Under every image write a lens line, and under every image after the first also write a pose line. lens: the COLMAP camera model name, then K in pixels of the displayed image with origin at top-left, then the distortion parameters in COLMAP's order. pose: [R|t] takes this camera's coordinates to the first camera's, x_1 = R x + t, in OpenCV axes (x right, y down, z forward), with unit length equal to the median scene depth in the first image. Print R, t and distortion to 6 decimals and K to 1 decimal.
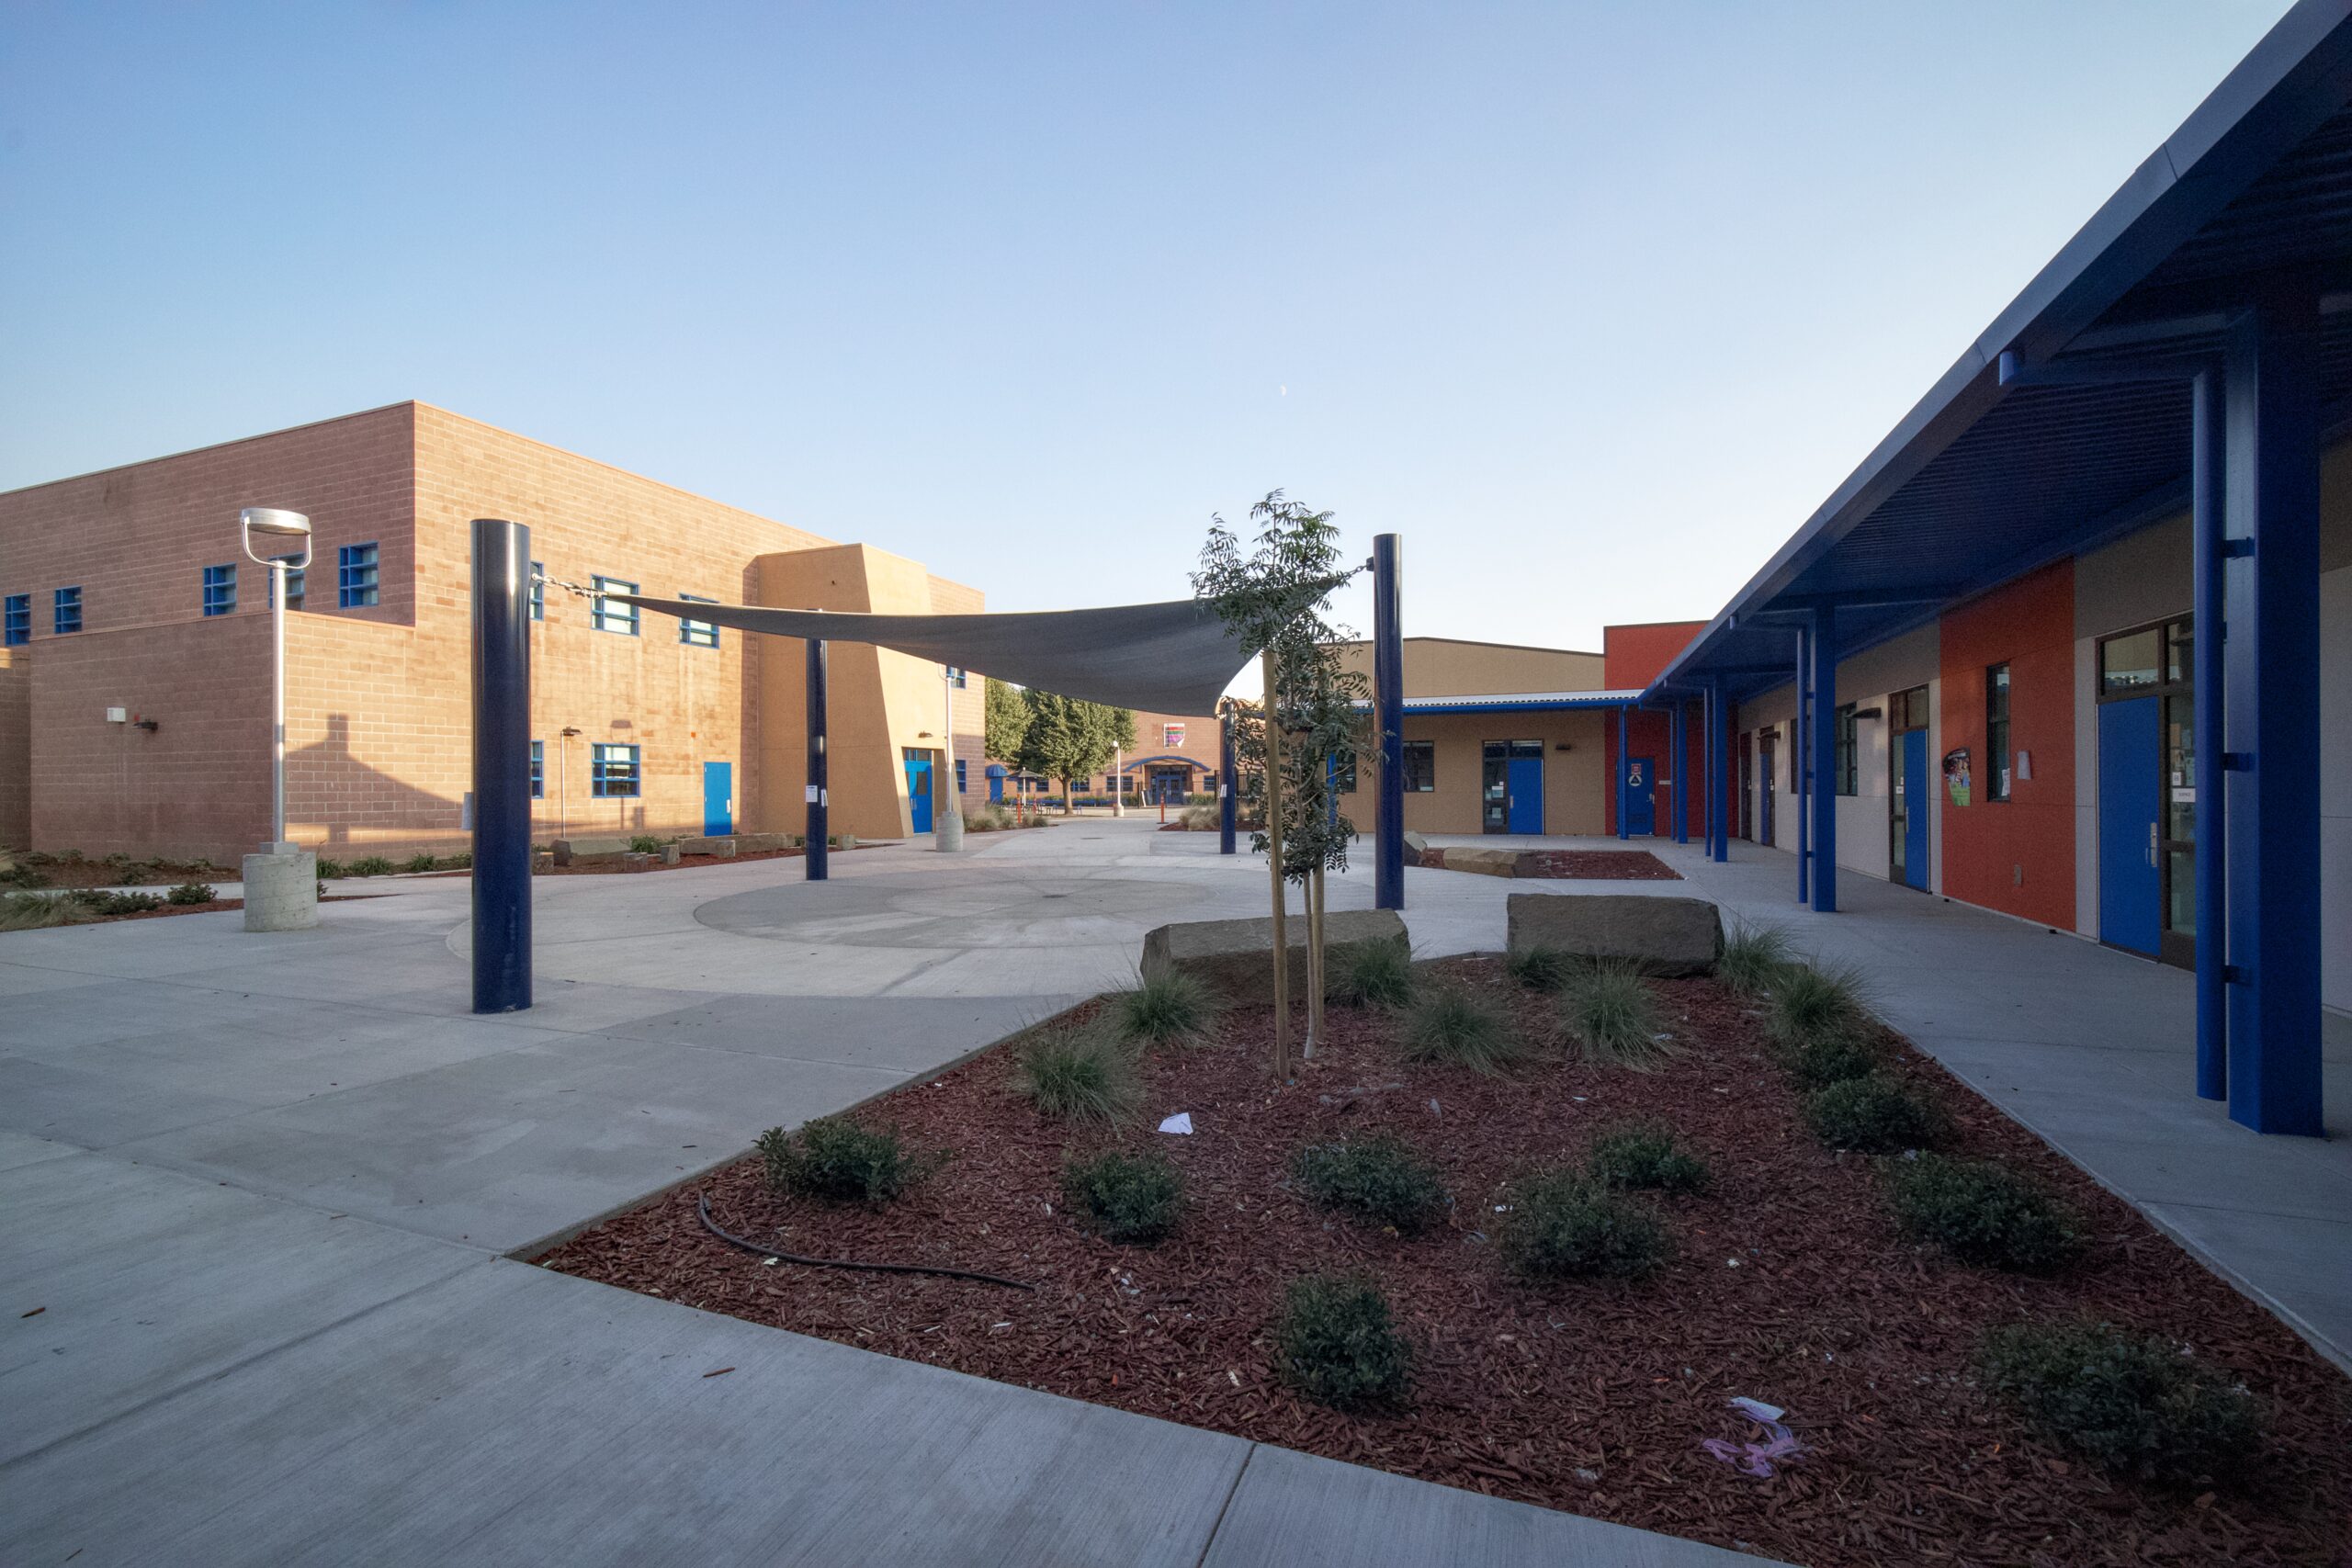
lens RADIAL K [[971.9, 0, 1183.7], [0, 971.9, 784.7], [0, 0, 1]] dist [-0.002091, 0.000231]
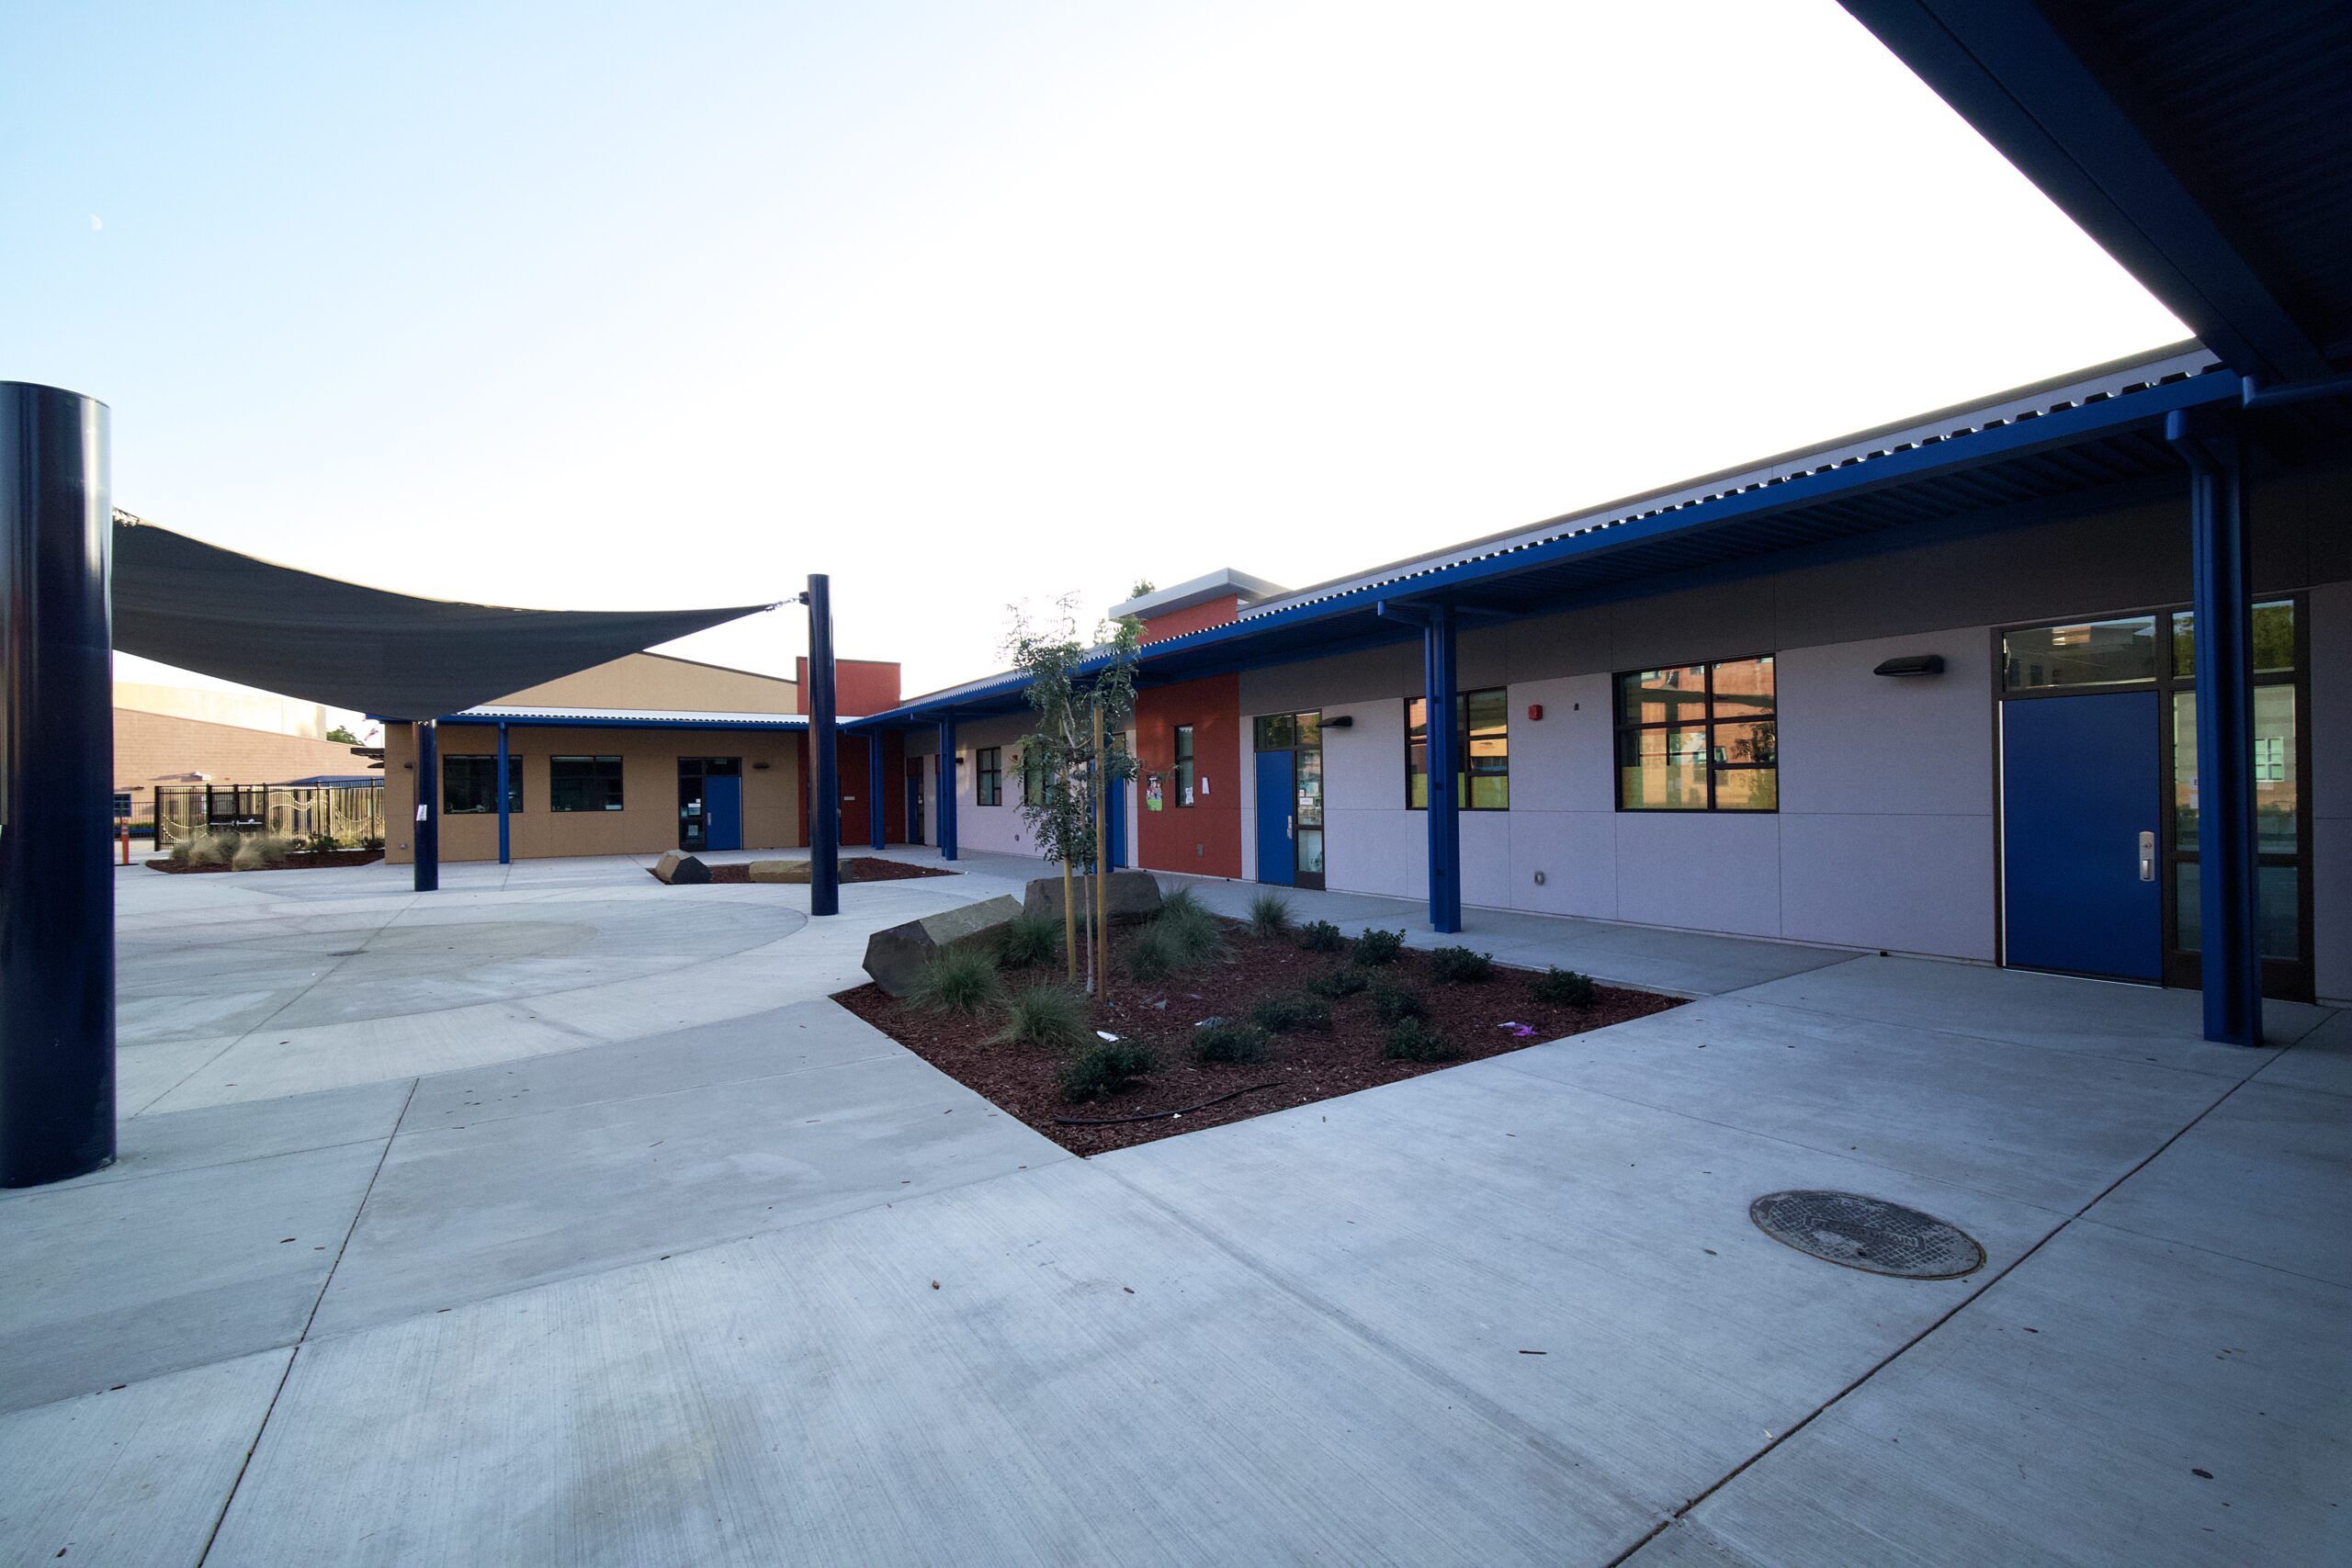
lens RADIAL K [[971.9, 0, 1183.7], [0, 971.9, 784.7], [0, 0, 1]] dist [-0.002091, 0.000231]
pose [[0.578334, 0.004938, 0.815785, -0.617597], [0.009460, 0.999874, -0.012759, -0.001013], [-0.815745, 0.015097, 0.578215, 0.042901]]
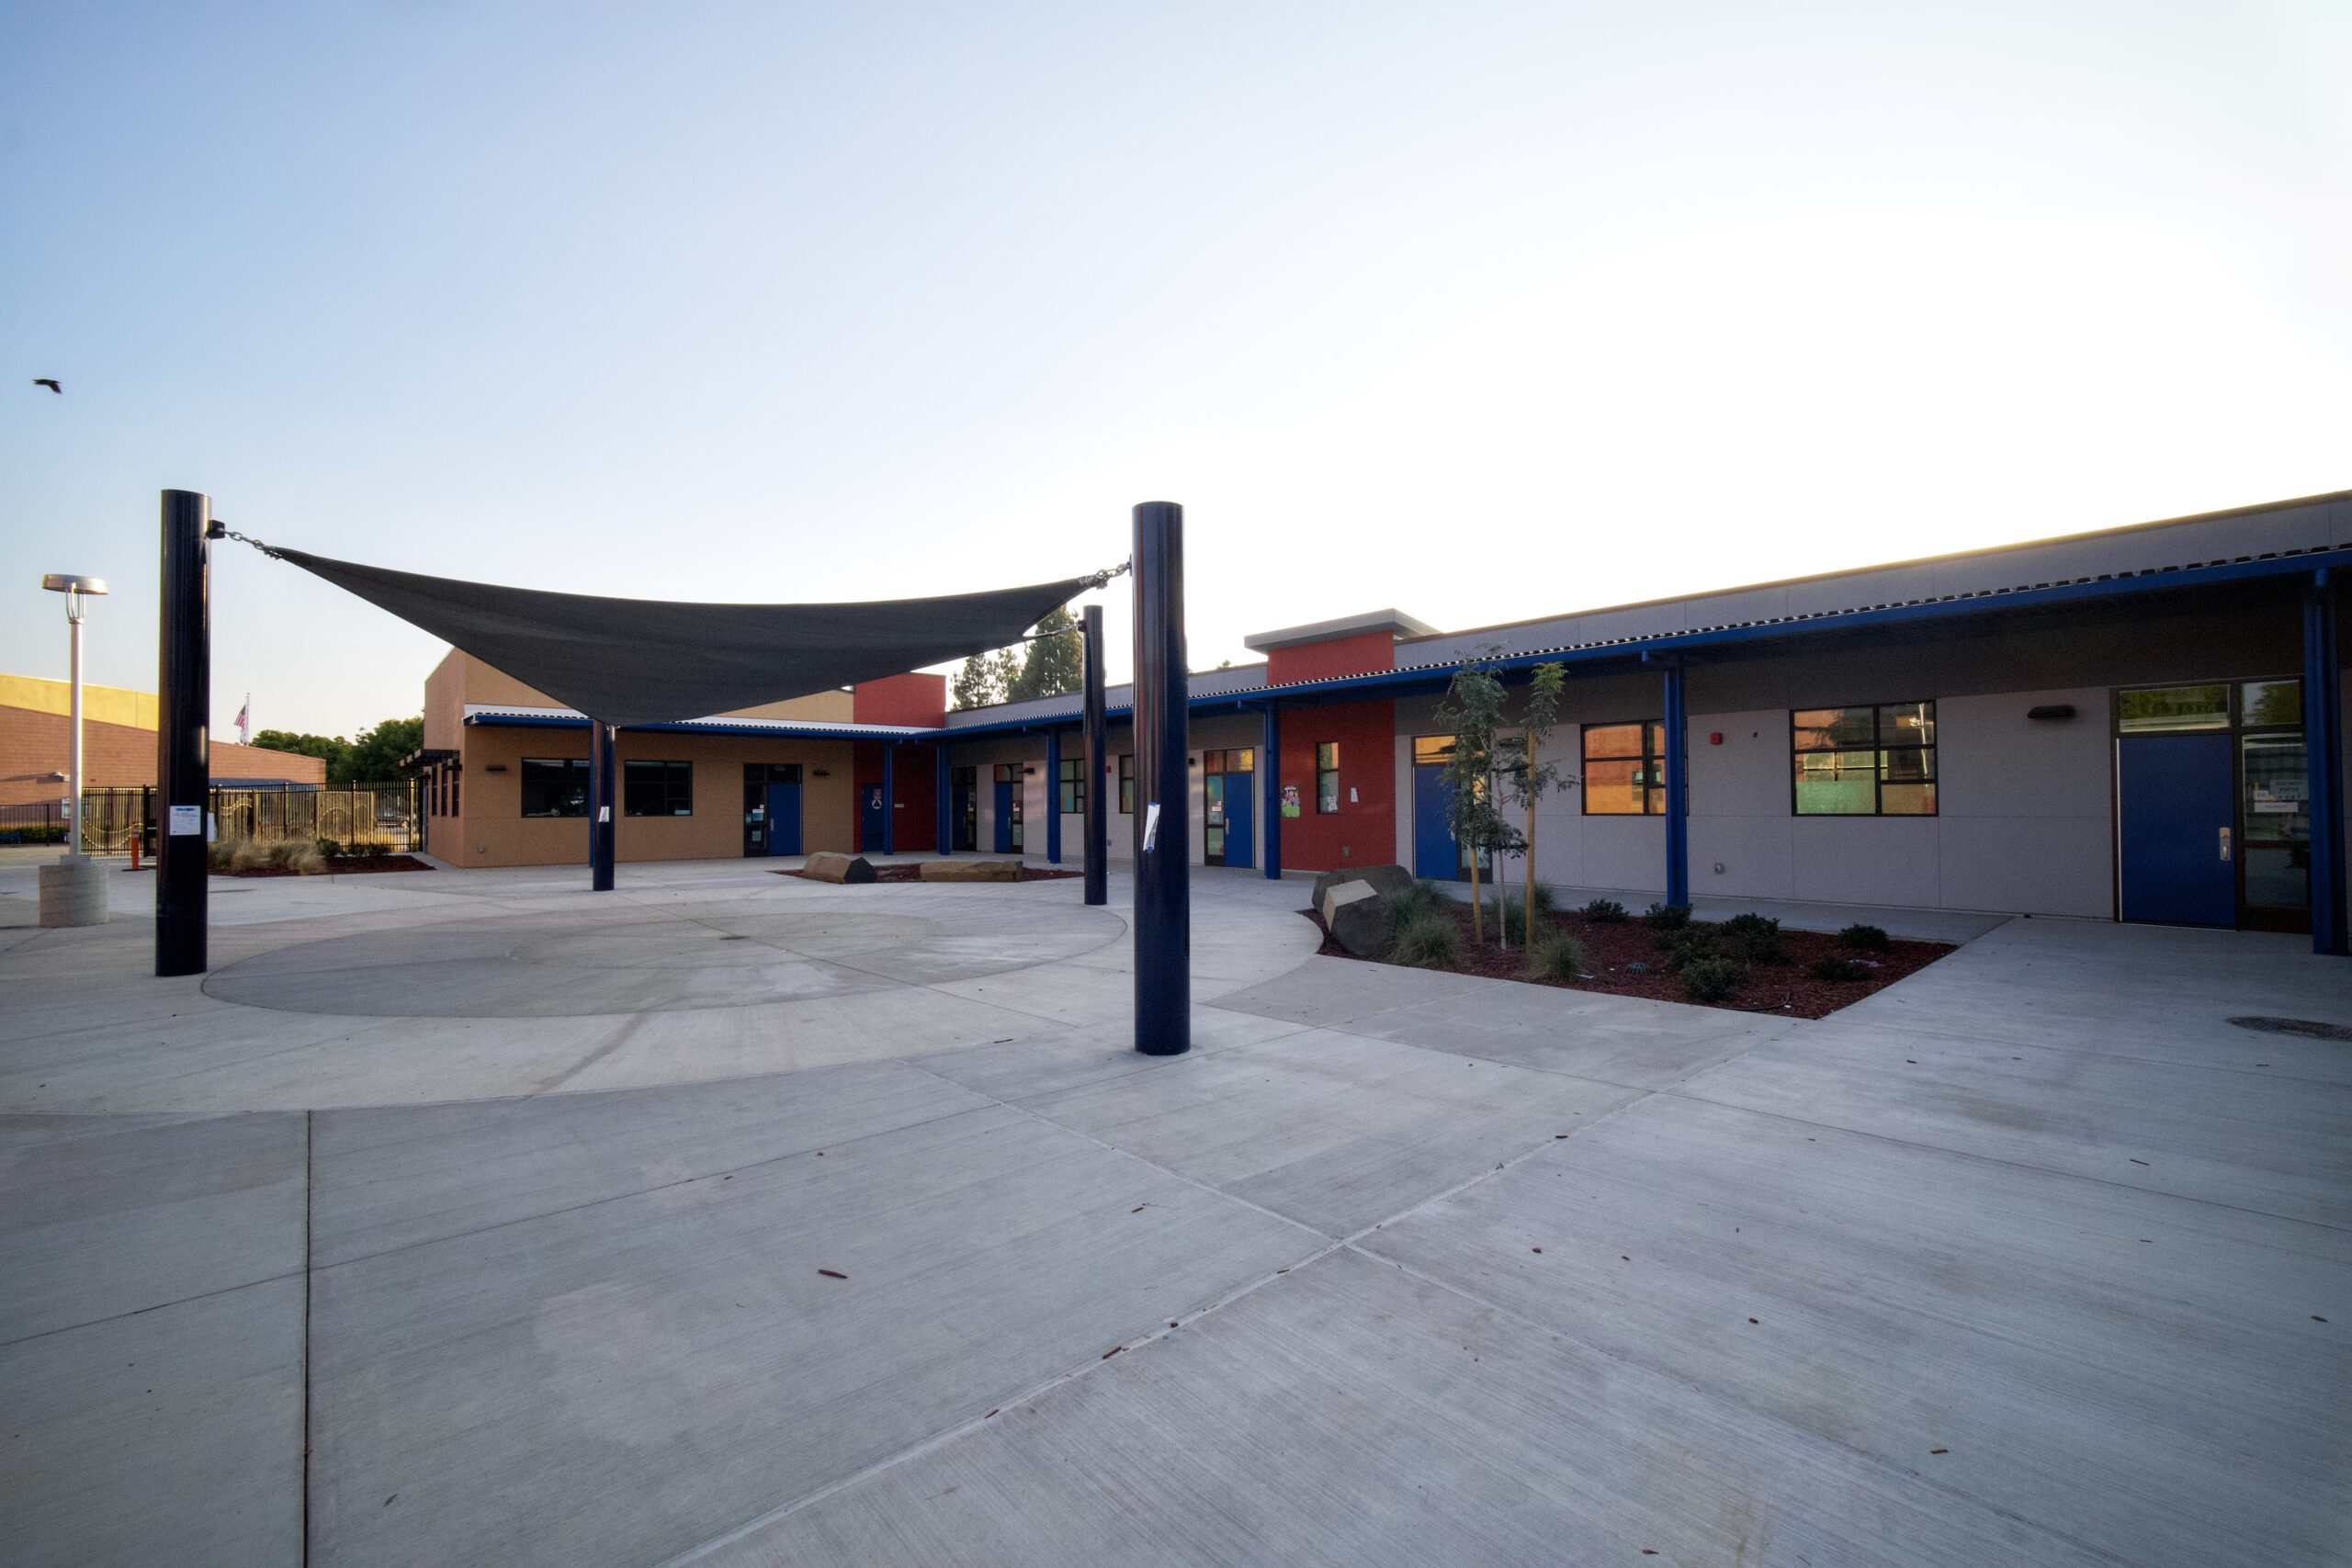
lens RADIAL K [[971.9, 0, 1183.7], [0, 971.9, 784.7], [0, 0, 1]] dist [-0.002091, 0.000231]
pose [[0.454408, 0.021577, 0.890532, -1.160476], [0.002571, 0.999671, -0.025533, 0.009047], [-0.890790, 0.013892, 0.454203, 0.457343]]
